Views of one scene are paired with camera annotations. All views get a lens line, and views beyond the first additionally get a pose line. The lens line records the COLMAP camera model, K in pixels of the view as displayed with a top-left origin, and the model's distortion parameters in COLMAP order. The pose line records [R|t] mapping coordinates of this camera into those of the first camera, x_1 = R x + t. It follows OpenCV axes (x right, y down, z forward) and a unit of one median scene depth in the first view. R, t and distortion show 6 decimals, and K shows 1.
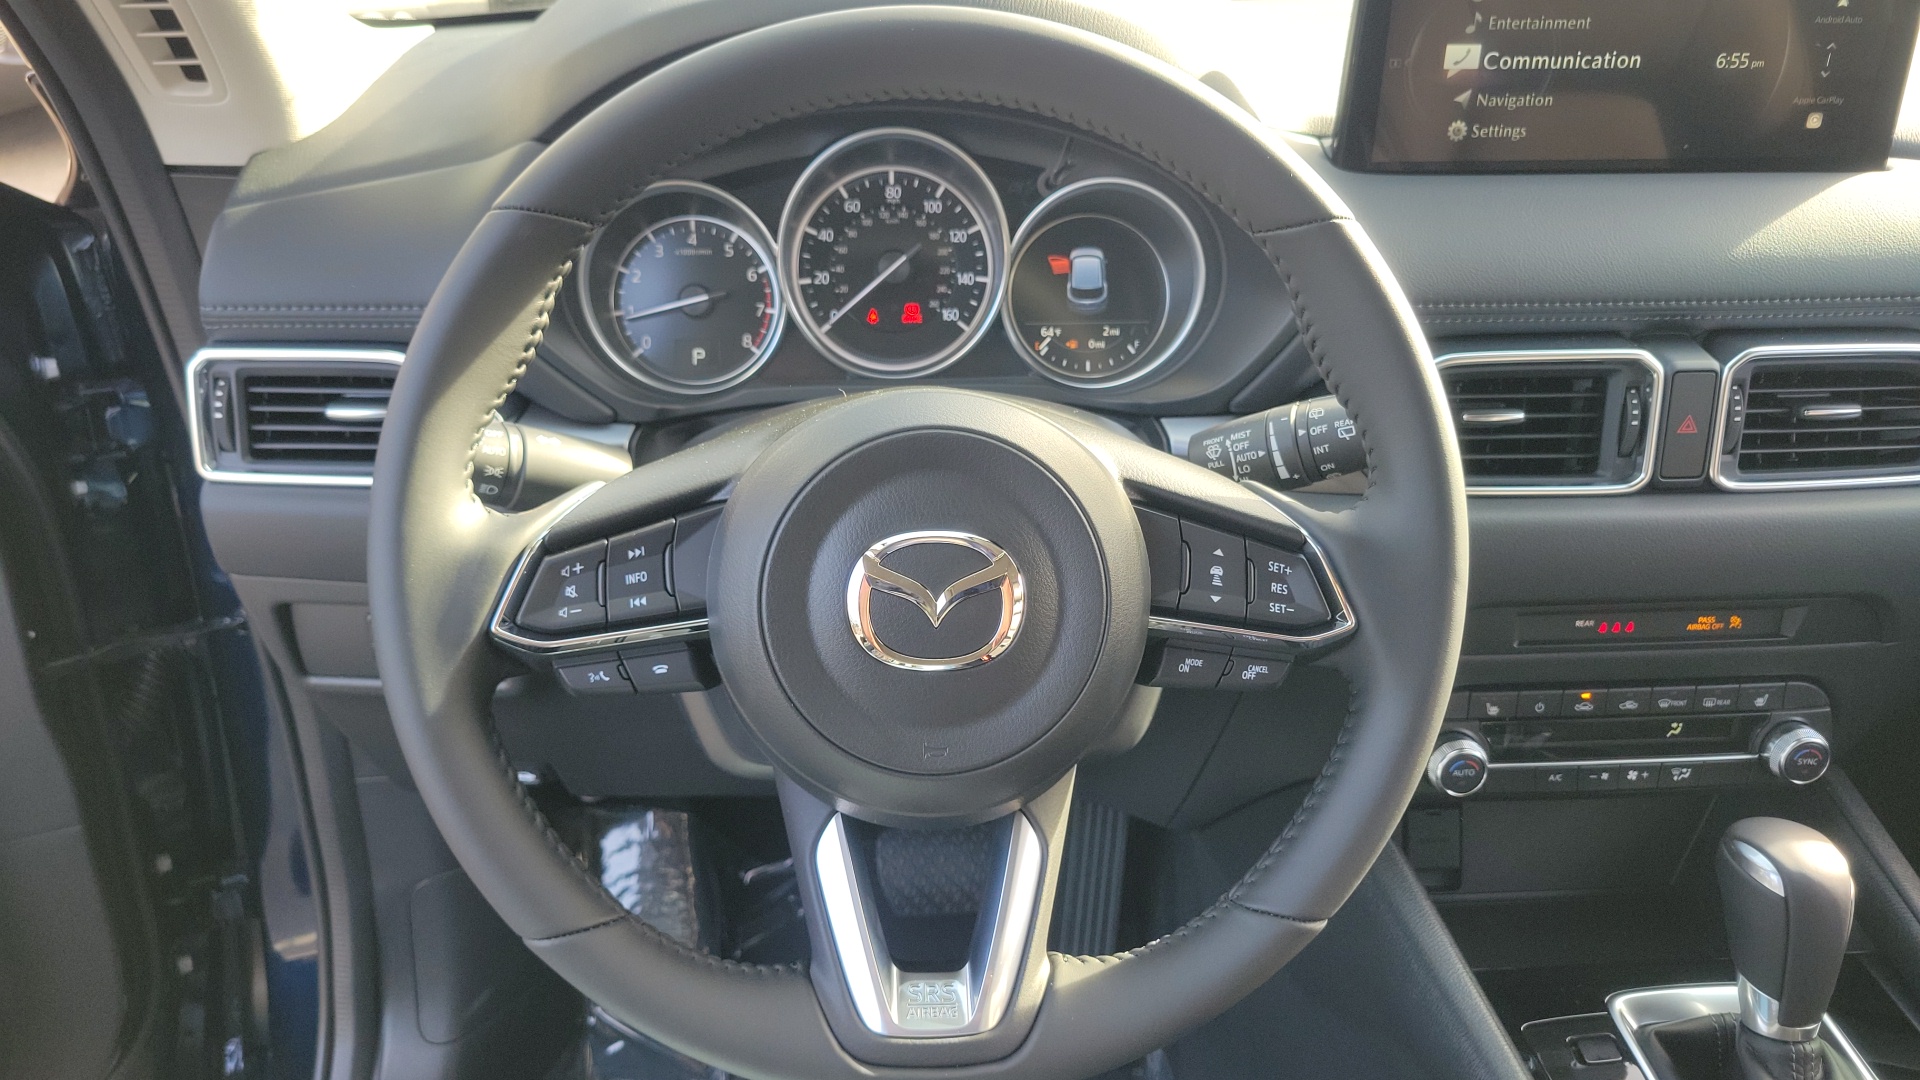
lens RADIAL K [[1454.5, 0, 949.5], [0, 1454.5, 527.8], [0, 0, 1]] dist [0.016354, -0.000649]
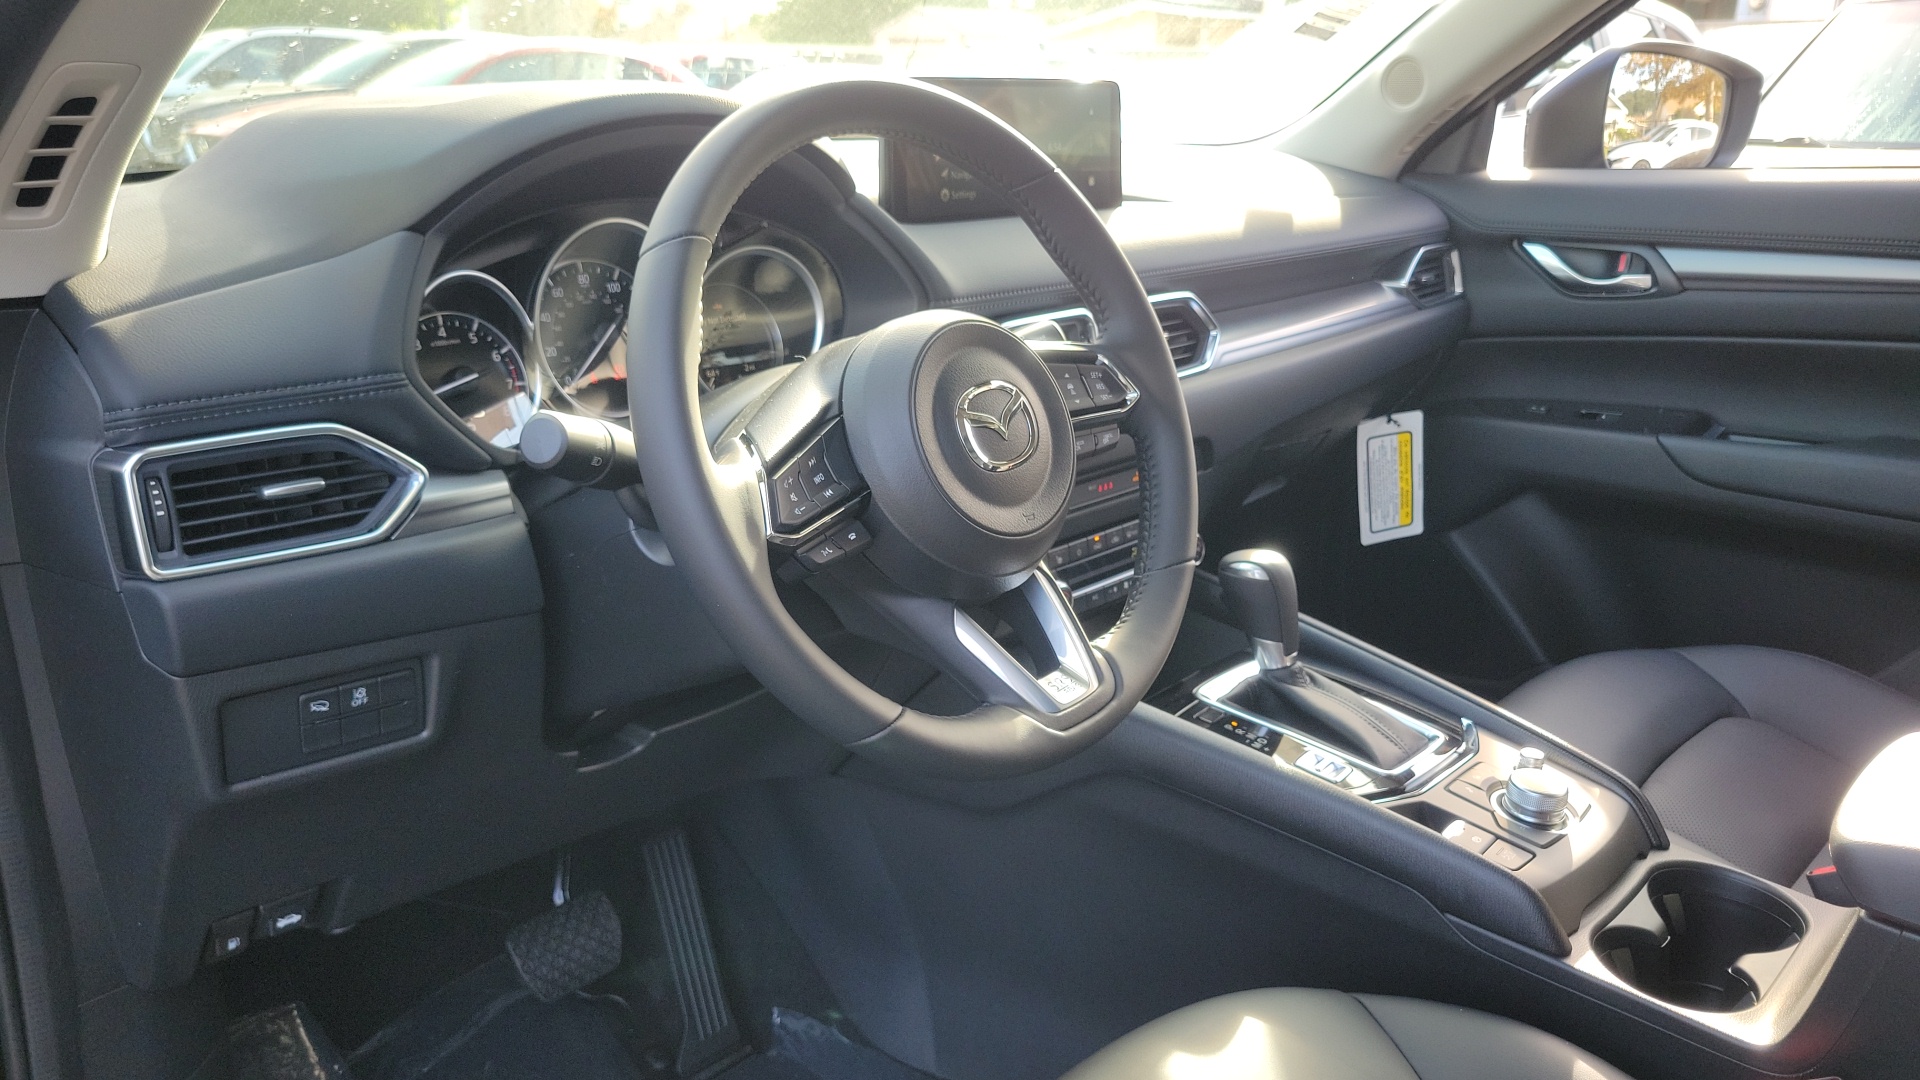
lens RADIAL K [[1454.5, 0, 949.5], [0, 1454.5, 527.8], [0, 0, 1]] dist [0.016354, -0.000649]
pose [[0.733124, -0.202179, 0.649348, -0.688278], [0.310073, 0.949146, -0.054555, 0.141563], [-0.605297, 0.241341, 0.758532, -0.083773]]
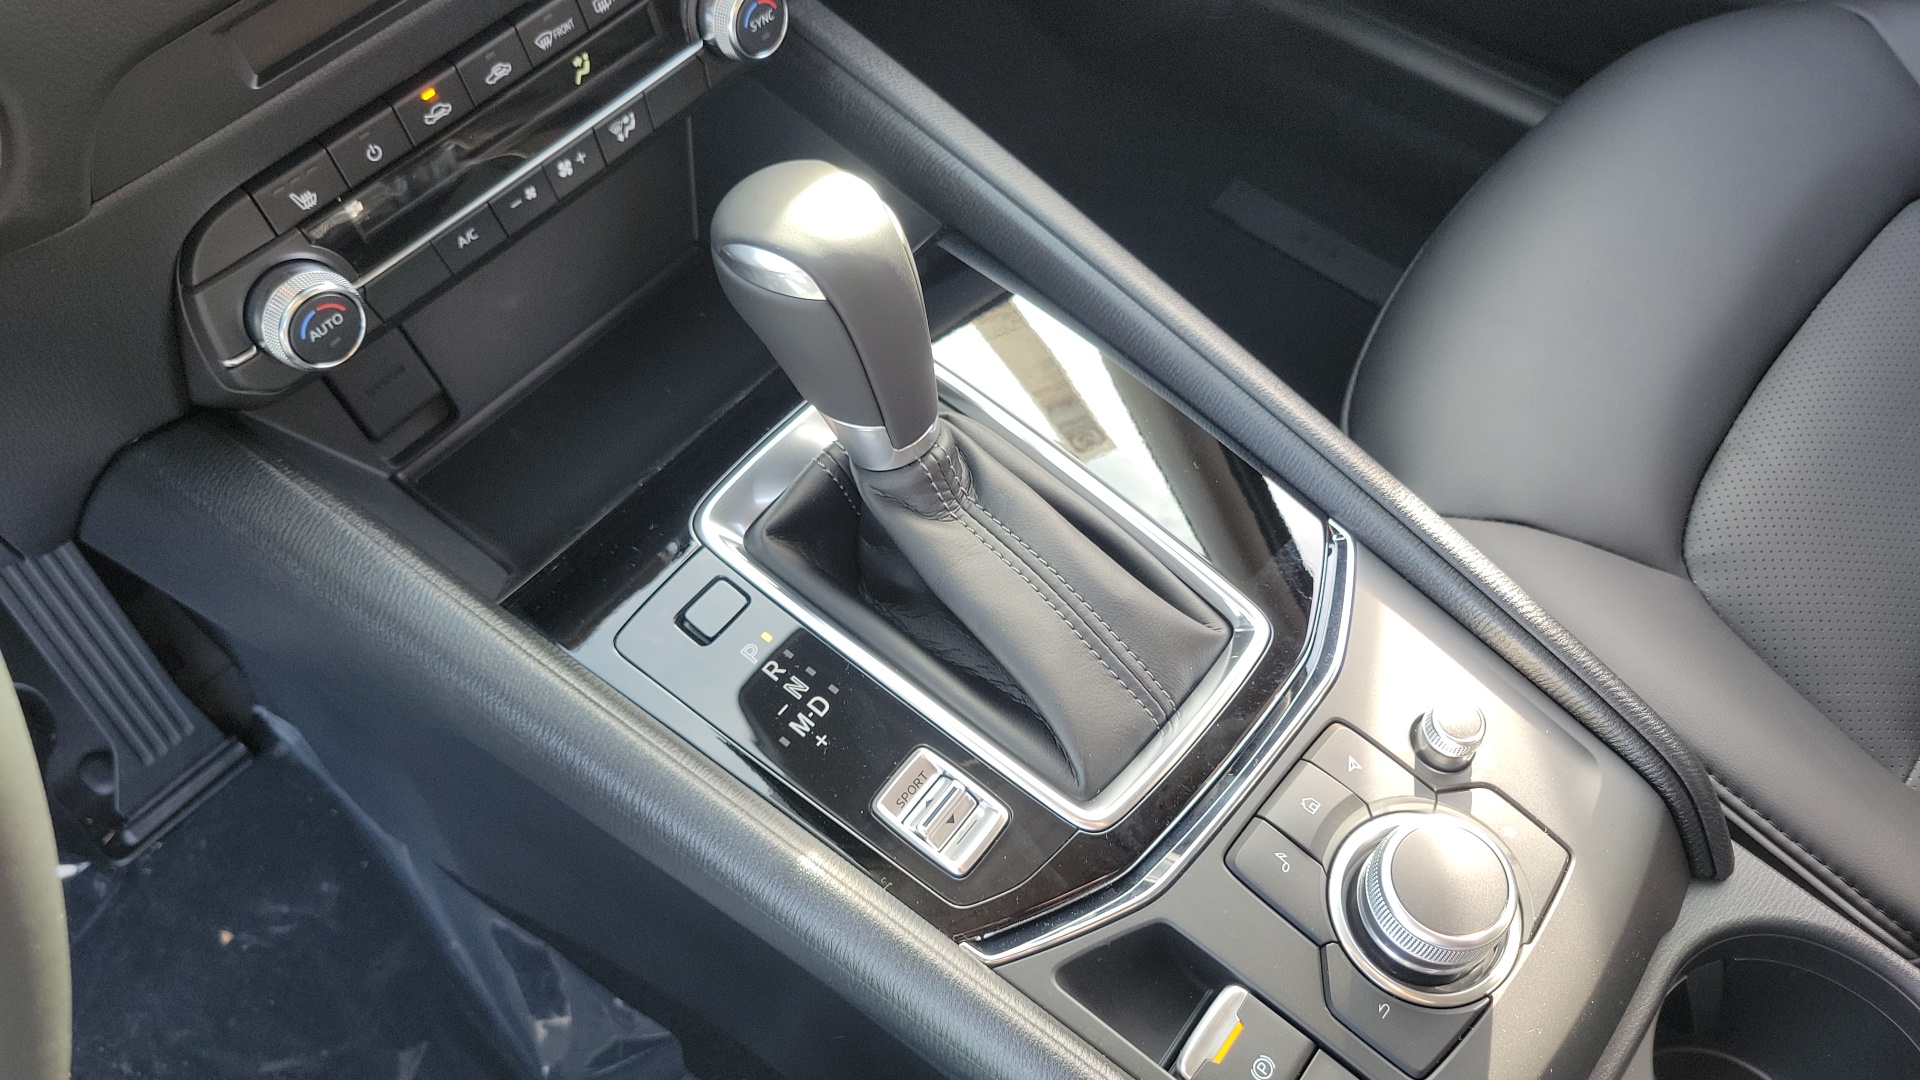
lens RADIAL K [[1466.2, 0, 961.6], [0, 1466.2, 549.8], [0, 0, 1]] dist [0.007971, -0.000589]
pose [[0.702966, -0.609689, 0.366222, 0.262036], [0.361611, 0.749784, 0.554131, 0.003363], [-0.612435, -0.257105, 0.747543, 0.387933]]
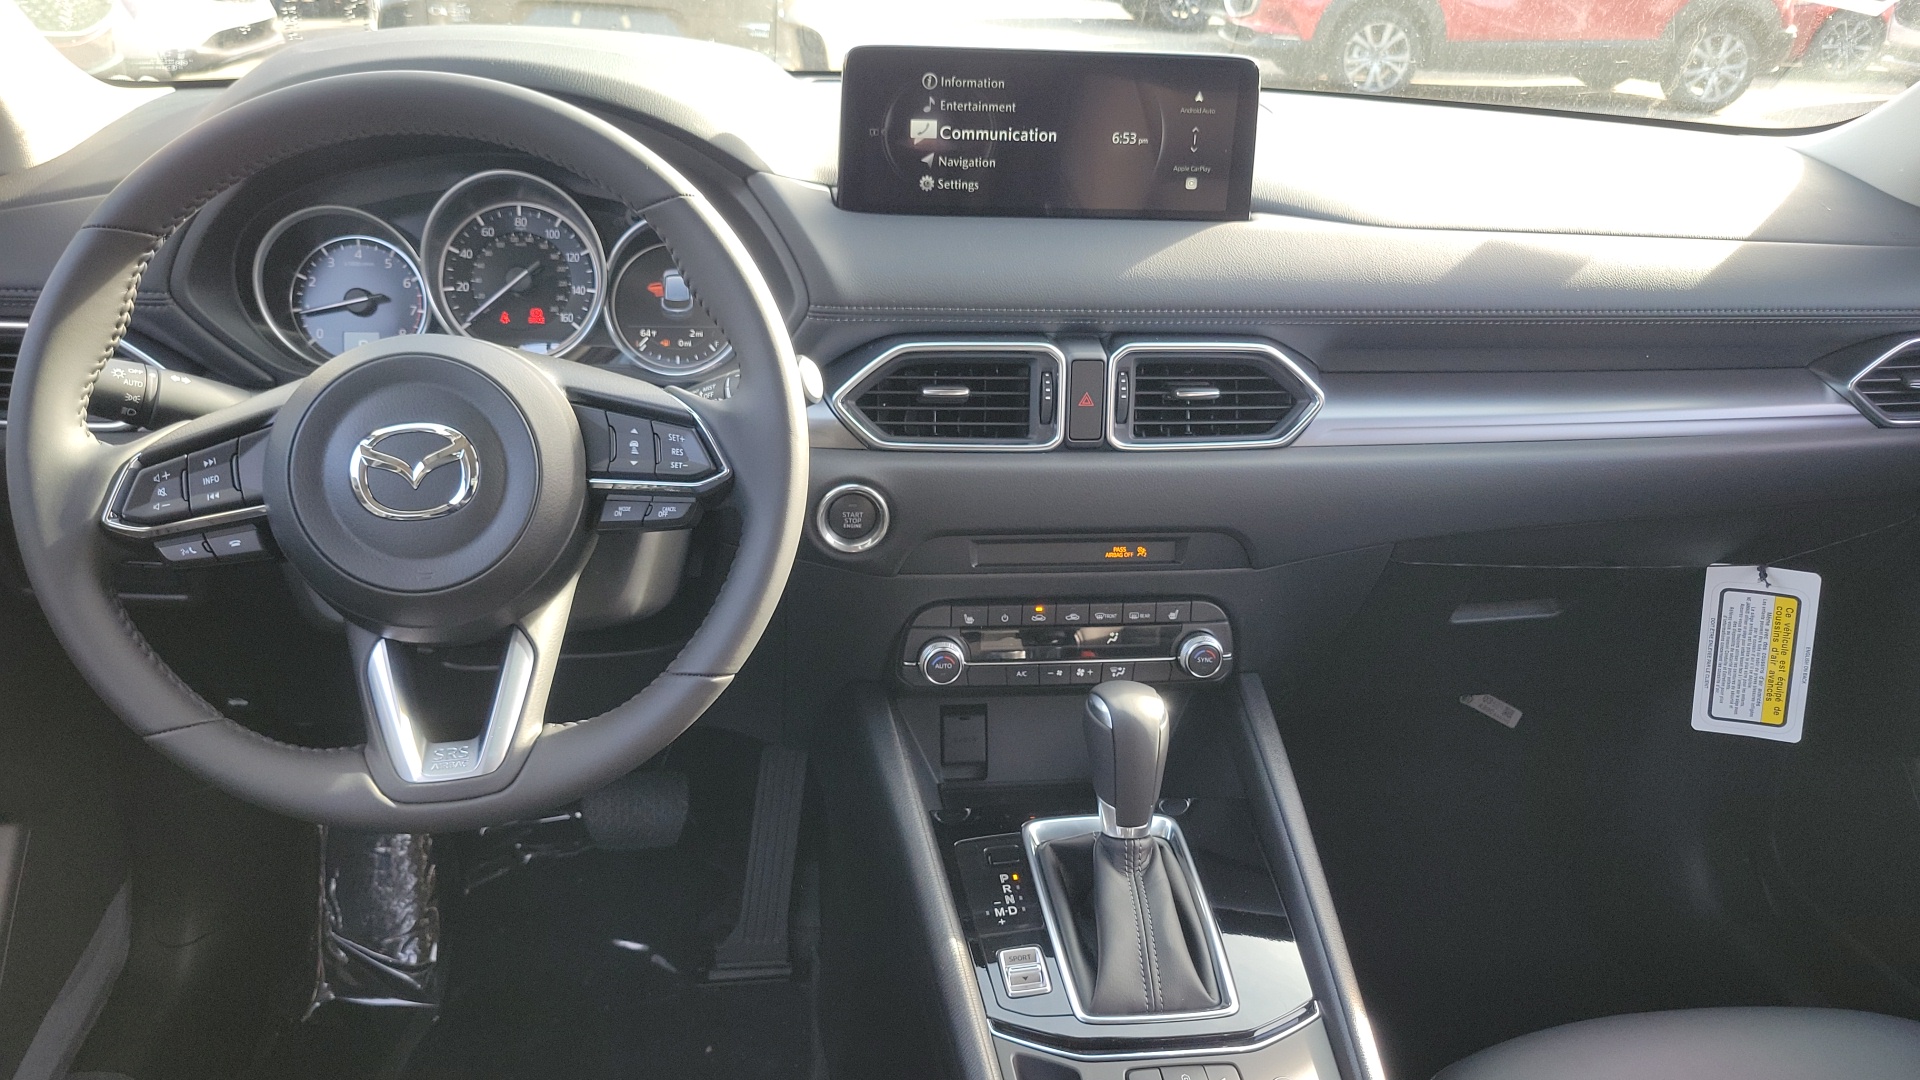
lens RADIAL K [[1440.1, 0, 956.8], [0, 1440.1, 534.9], [0, 0, 1]] dist [0.025860, -0.006481]
pose [[0.997887, 0.007836, 0.064495, 0.278840], [-0.004347, 0.998528, -0.054061, 0.119599], [-0.064824, 0.053666, 0.996453, -0.301444]]
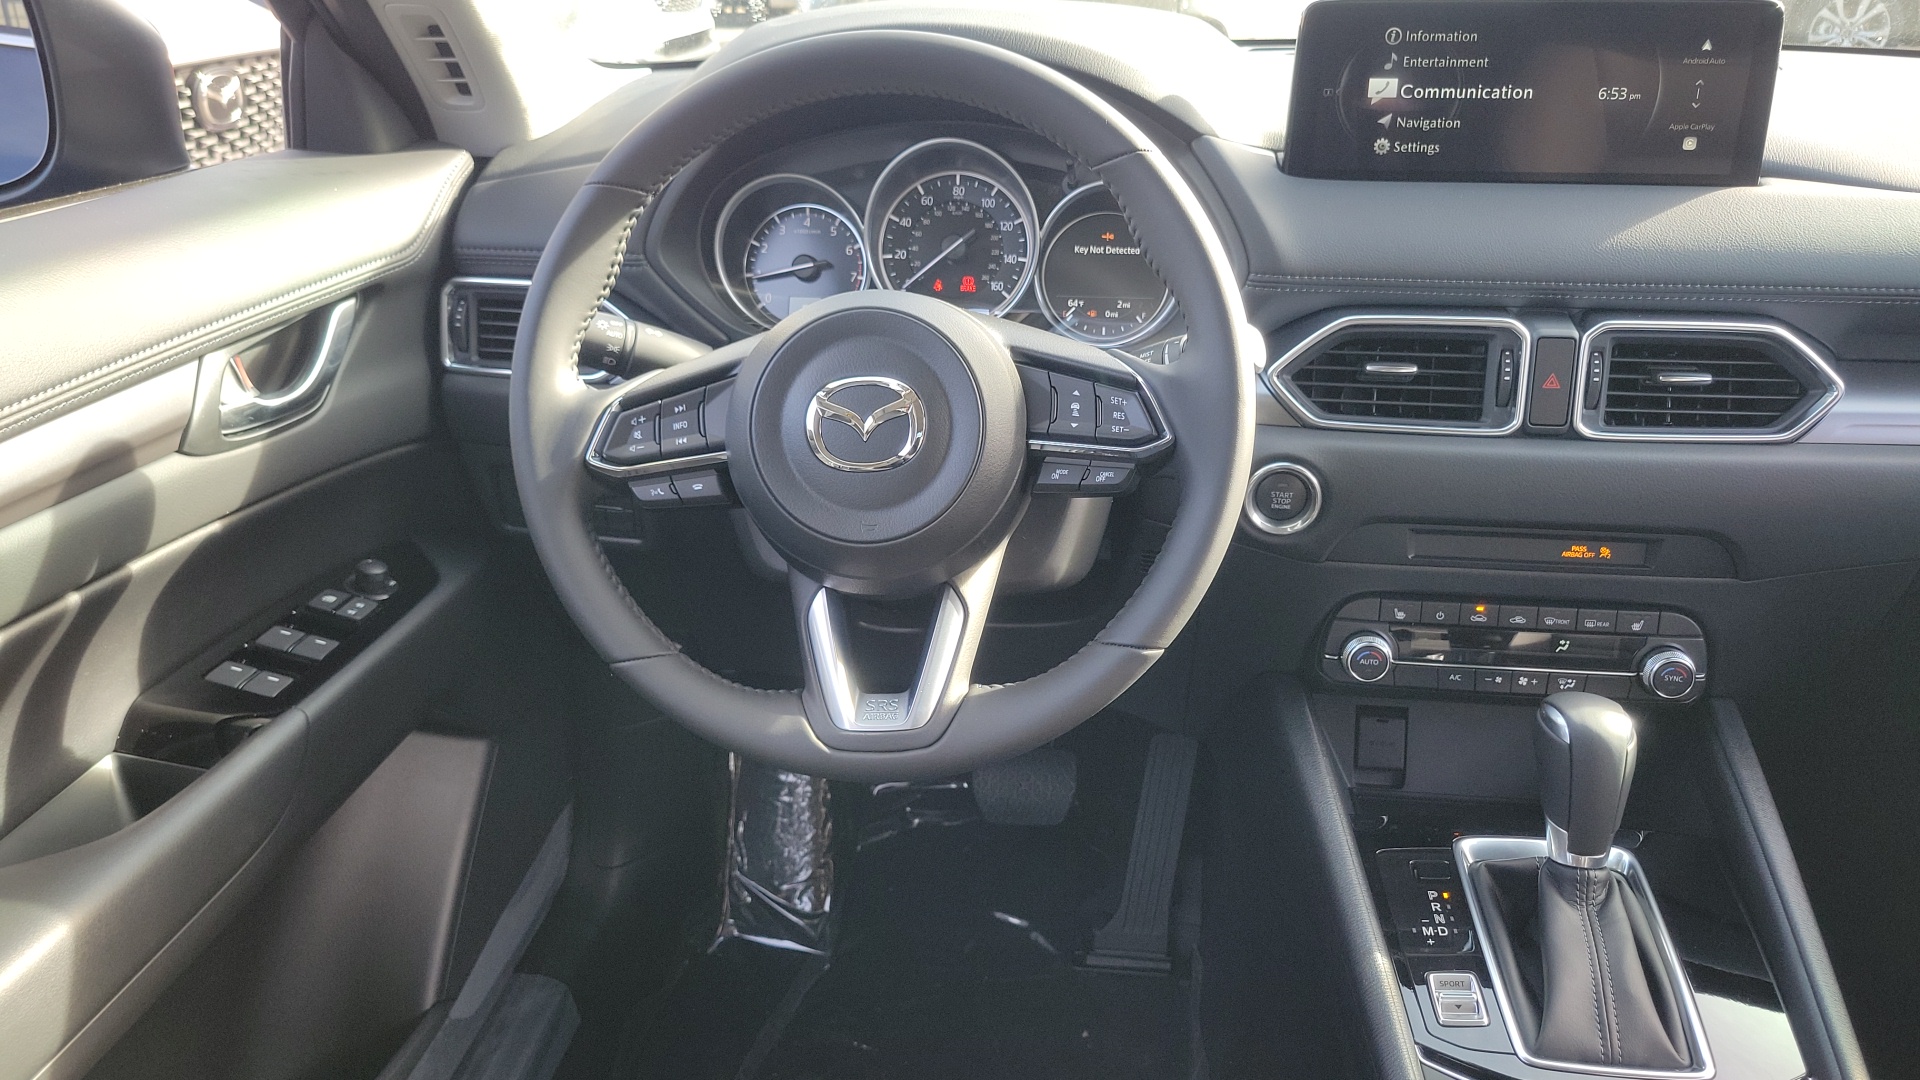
lens RADIAL K [[1440.5, 0, 972.0], [0, 1440.5, 527.6], [0, 0, 1]] dist [0.024802, -0.003534]
pose [[0.982433, 0.063255, -0.175568, 0.228864], [-0.072691, 0.996206, -0.047841, 0.137054], [0.171875, 0.059763, 0.983304, -0.263069]]
